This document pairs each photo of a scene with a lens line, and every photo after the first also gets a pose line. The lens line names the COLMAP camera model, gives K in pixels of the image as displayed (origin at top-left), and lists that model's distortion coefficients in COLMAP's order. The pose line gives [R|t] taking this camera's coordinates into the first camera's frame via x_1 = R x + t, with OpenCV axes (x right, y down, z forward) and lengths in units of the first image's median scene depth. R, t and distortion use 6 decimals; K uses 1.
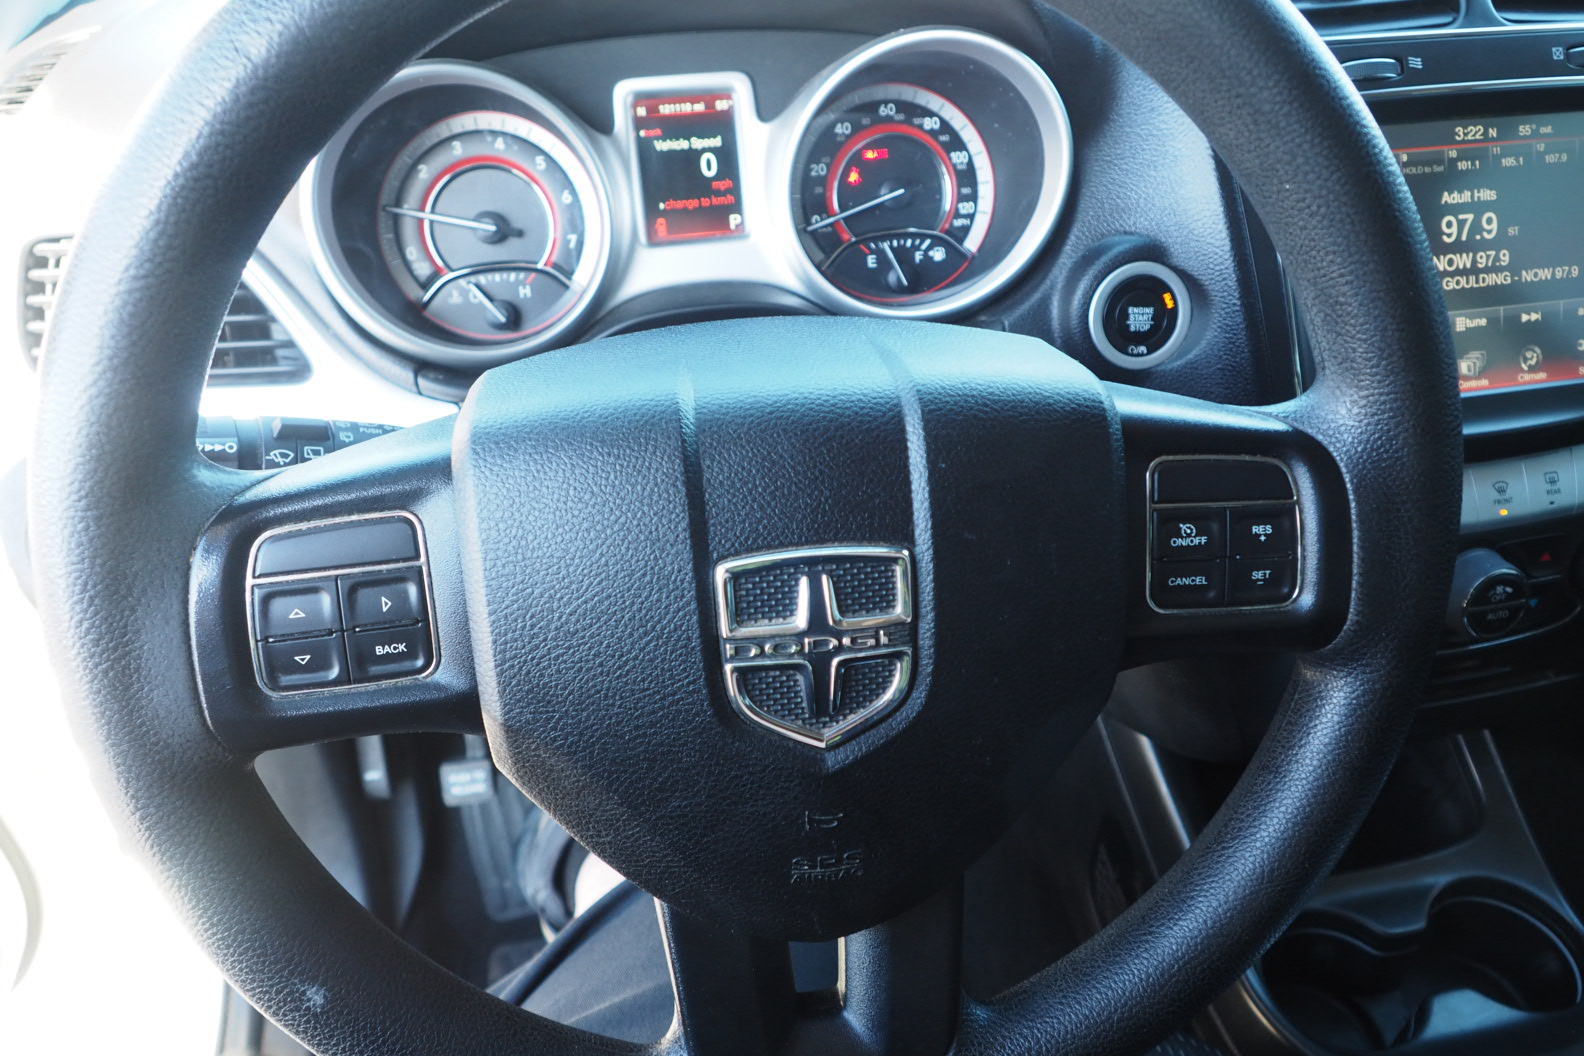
lens RADIAL K [[1084.0, 0, 789.6], [0, 1084.0, 526.5], [0, 0, 1]] dist [-0.027416, -0.000646]
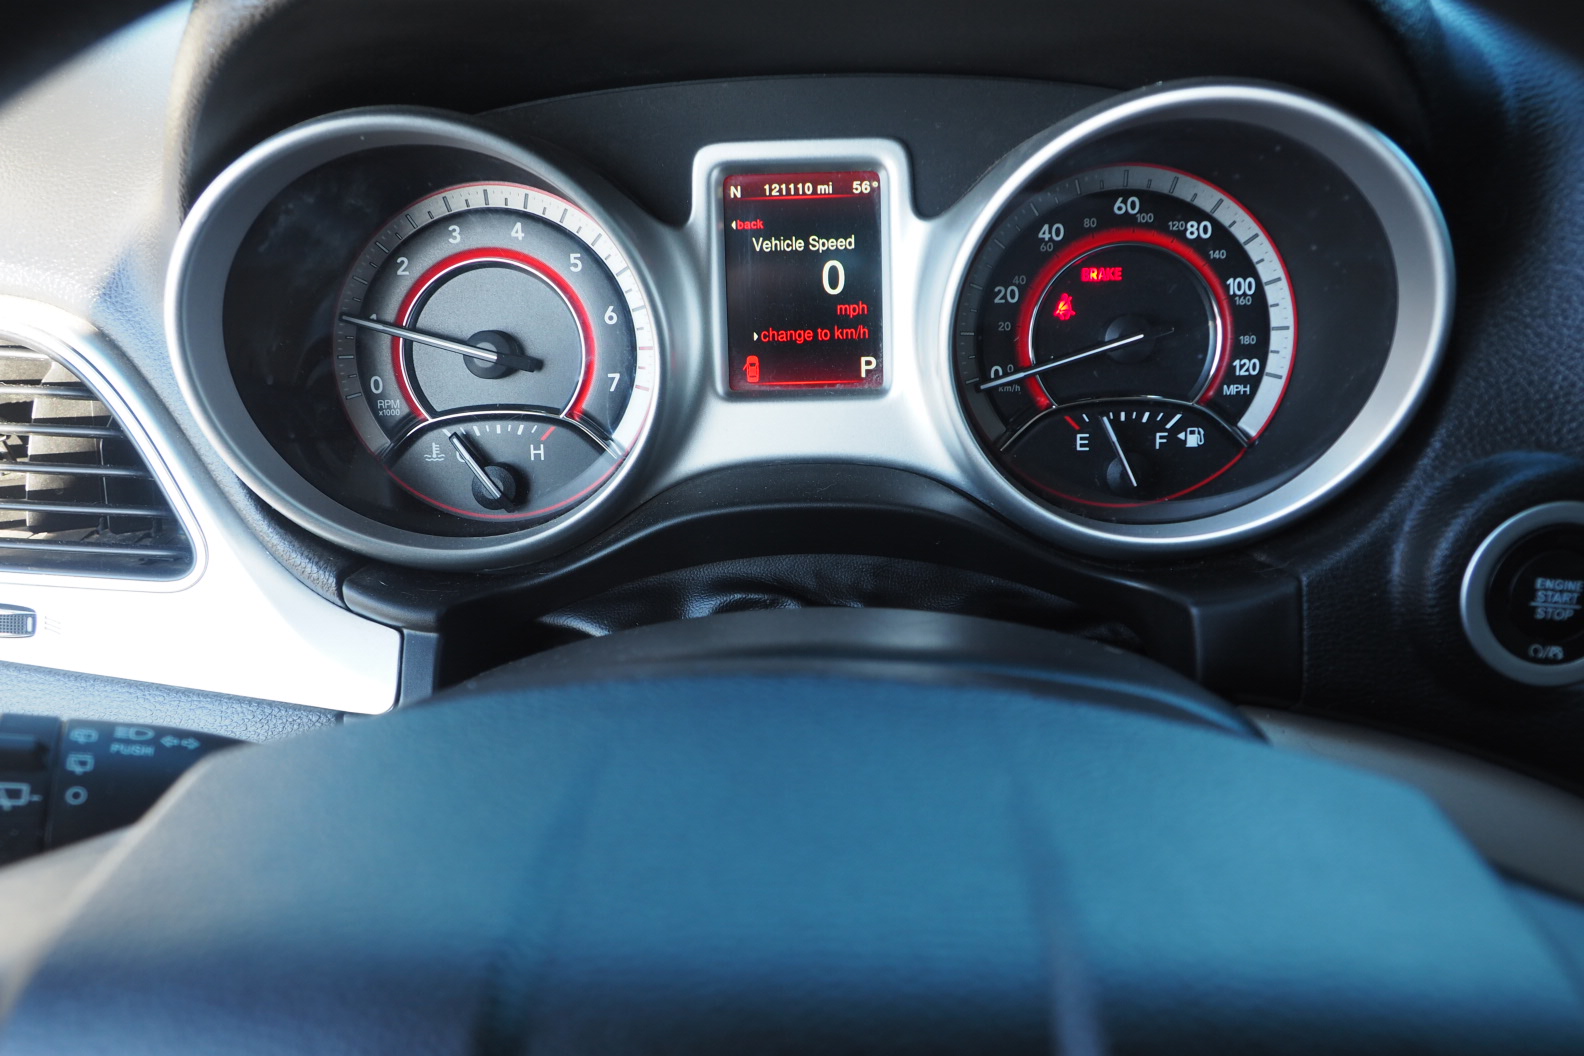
lens RADIAL K [[1230.1, 0, 798.4], [0, 1230.1, 524.8], [0, 0, 1]] dist [-0.016380, 0.005219]
pose [[0.983344, 0.087861, -0.159105, 0.033823], [-0.098536, 0.993294, -0.060481, -0.145927], [0.152724, 0.075151, 0.985407, 0.296236]]
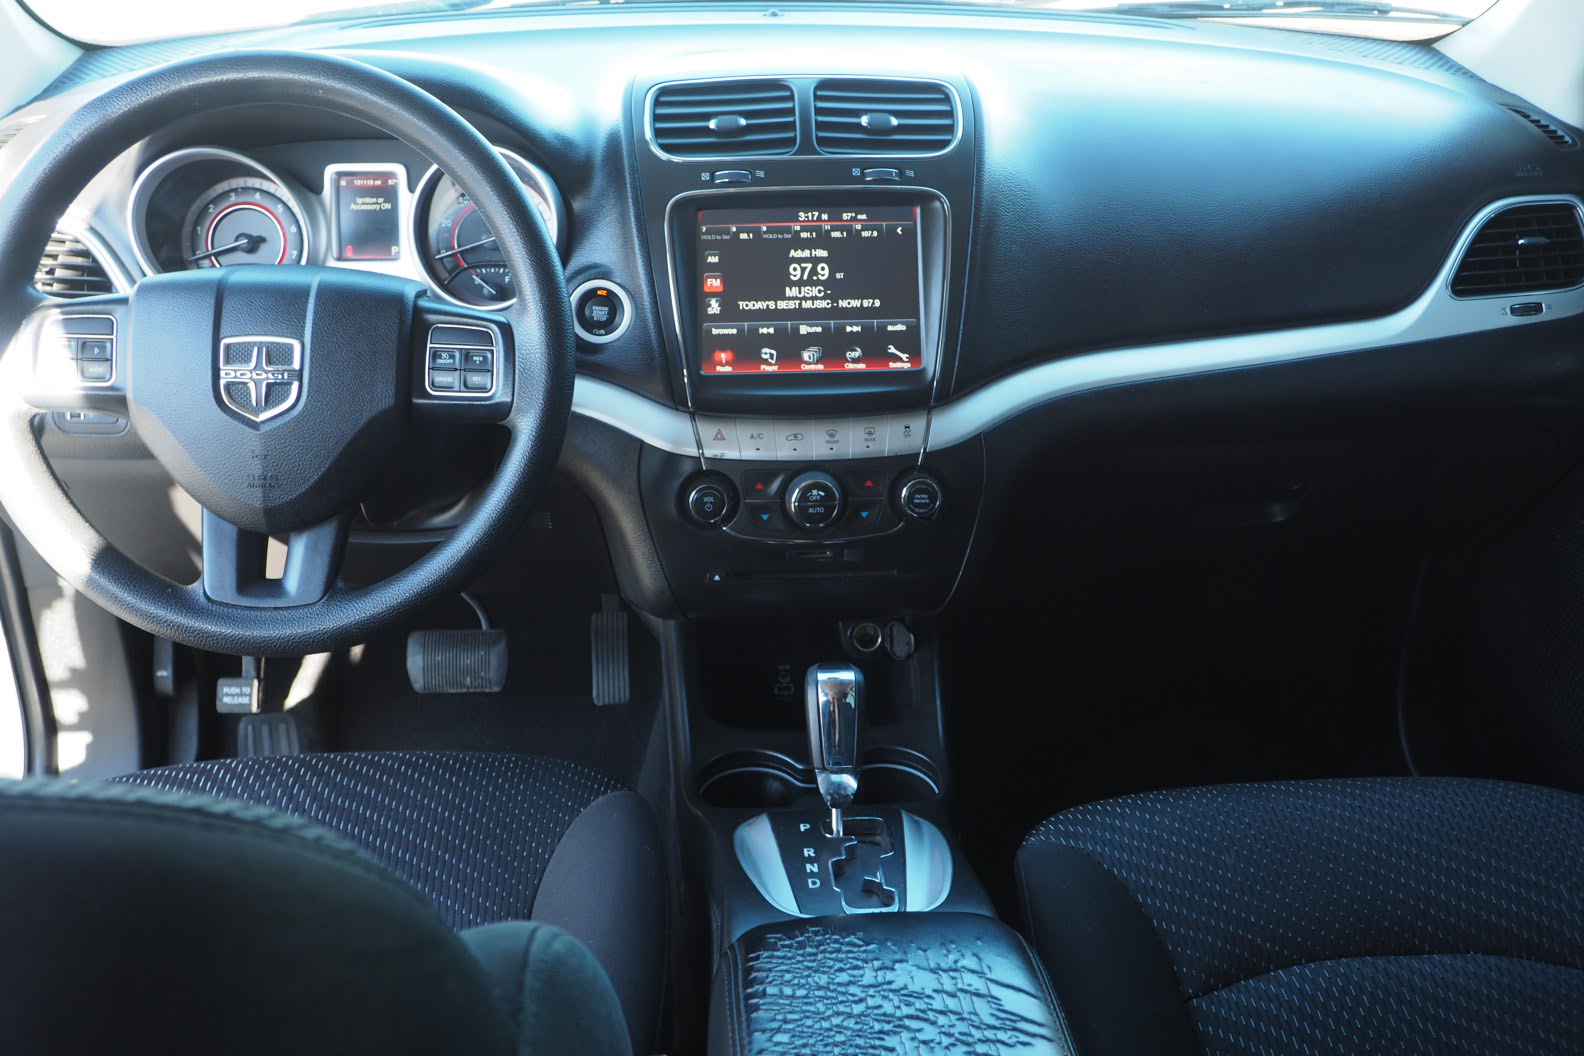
lens RADIAL K [[1551.3, 0, 792.0], [0, 1551.3, 528.8], [0, 0, 1]] dist [0.036720, 0.000000]
pose [[0.989372, 0.075231, -0.124430, 0.898623], [-0.097394, 0.978291, -0.182925, 0.520420], [0.107967, 0.193099, 0.975221, -1.193733]]
